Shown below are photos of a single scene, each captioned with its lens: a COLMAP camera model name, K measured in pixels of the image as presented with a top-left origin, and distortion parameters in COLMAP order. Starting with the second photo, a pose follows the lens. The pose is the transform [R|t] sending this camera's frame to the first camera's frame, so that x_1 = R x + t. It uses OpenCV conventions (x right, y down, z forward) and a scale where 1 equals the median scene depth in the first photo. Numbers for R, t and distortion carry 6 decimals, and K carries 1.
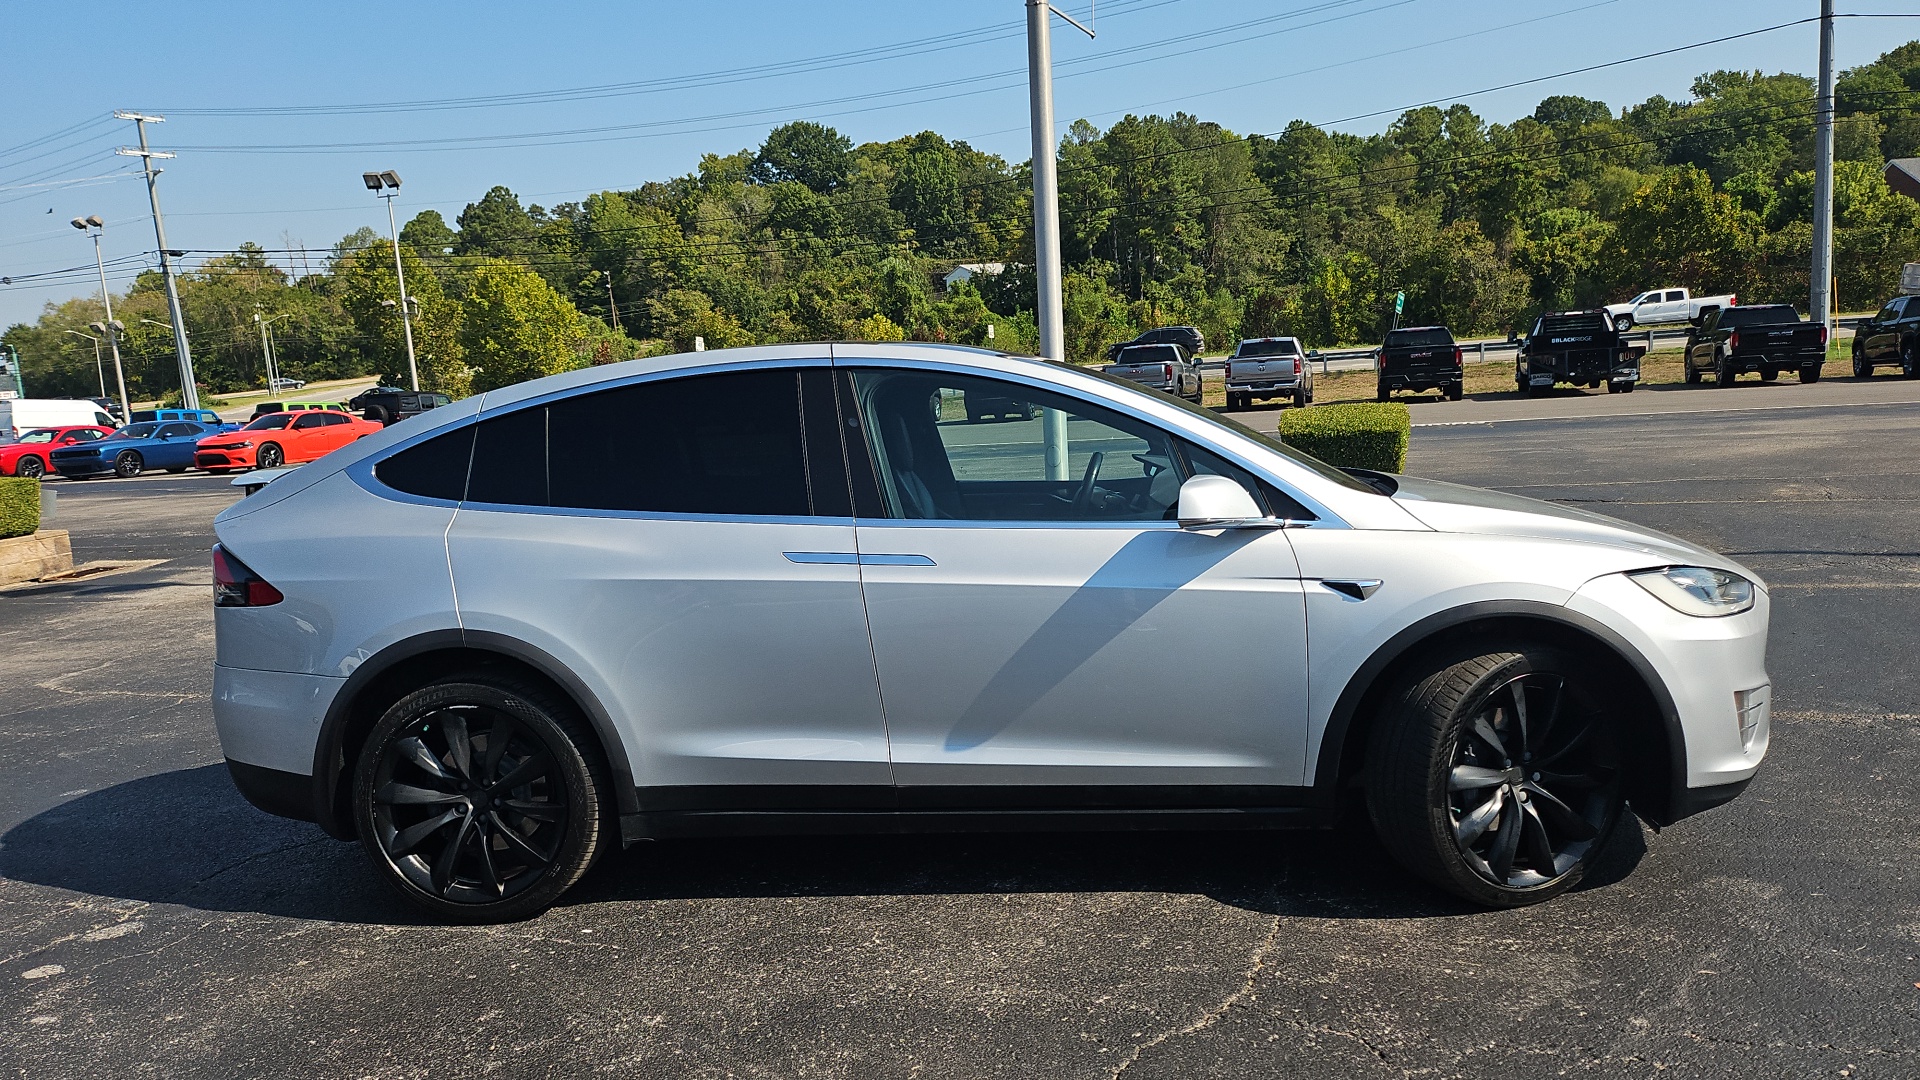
lens RADIAL K [[1383.3, 0, 956.2], [0, 1383.3, 562.4], [0, 0, 1]] dist [0.066180, -0.083875]
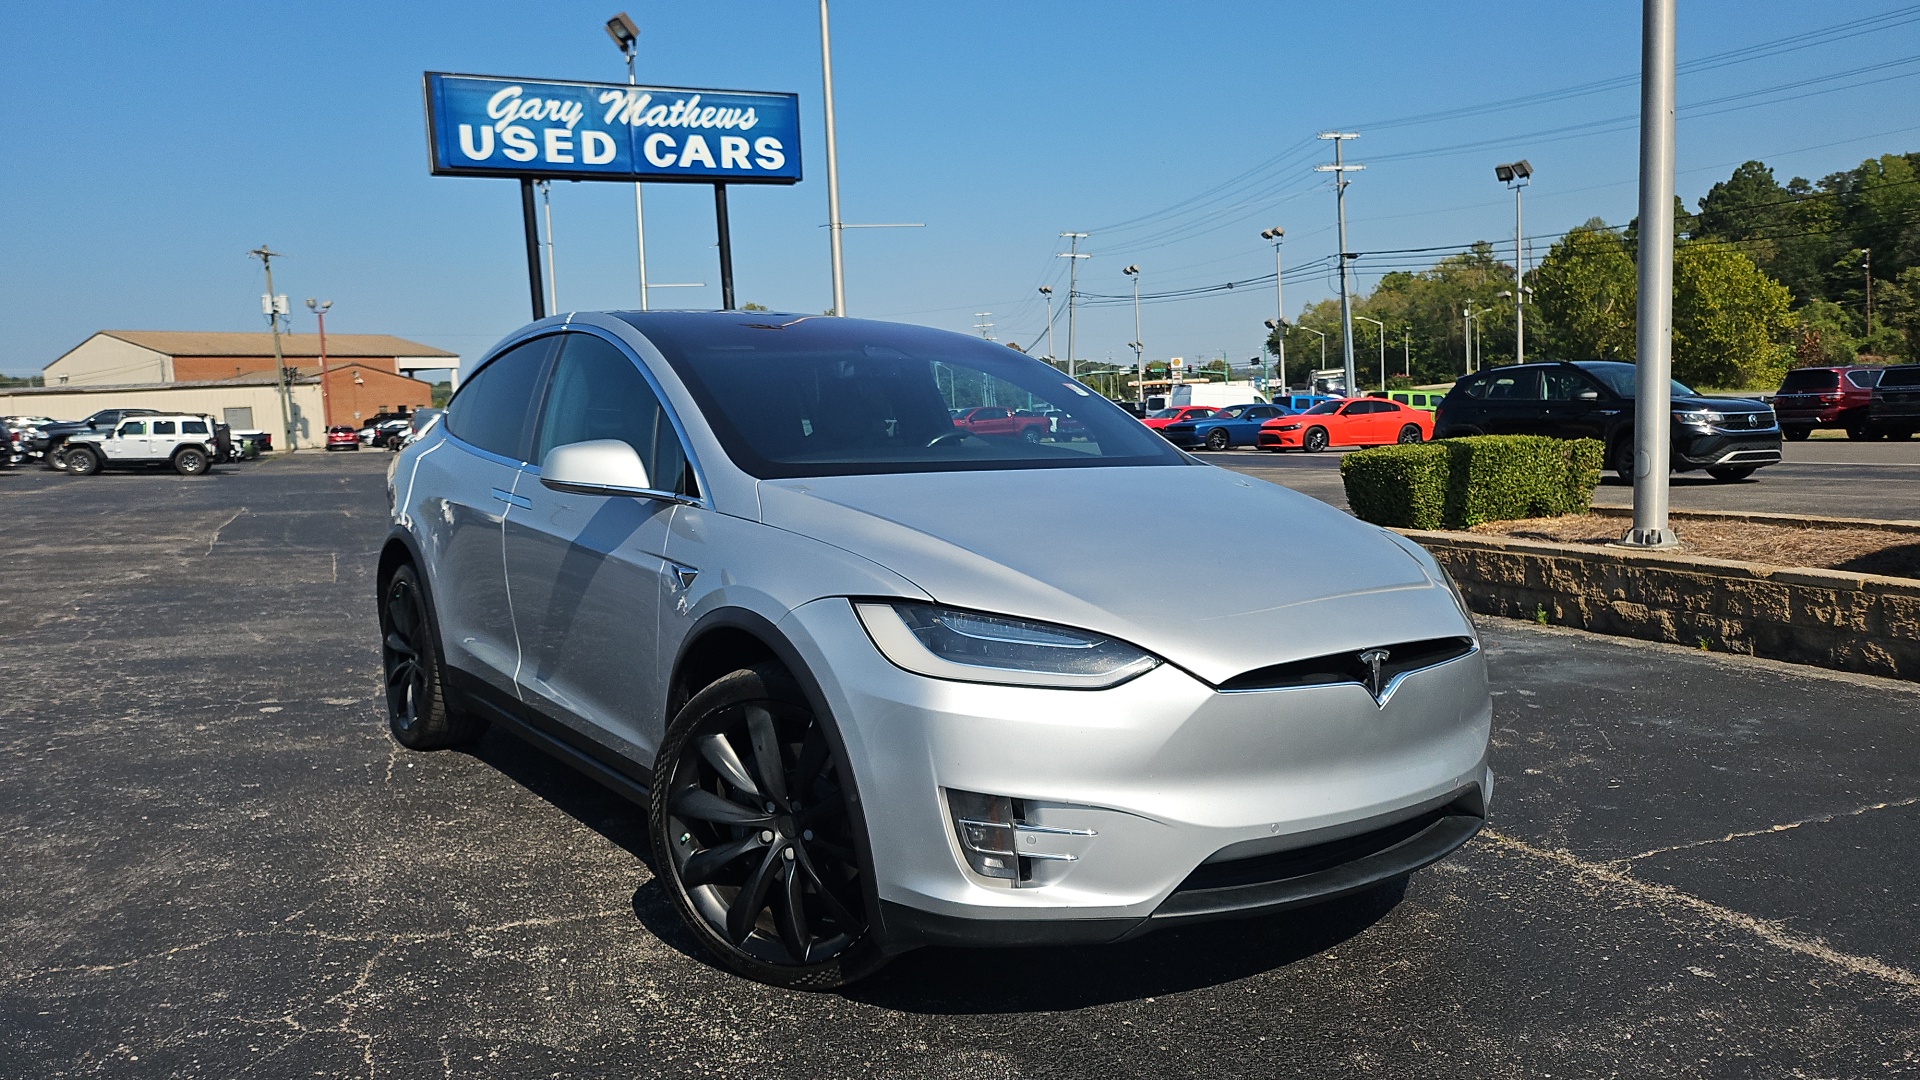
lens RADIAL K [[1383.3, 0, 956.2], [0, 1383.3, 562.4], [0, 0, 1]] dist [0.066180, -0.083875]
pose [[0.643620, 0.118727, -0.756080, 0.105717], [-0.115901, 0.991621, 0.057052, -0.005995], [0.756519, 0.050911, 0.651987, 0.053479]]
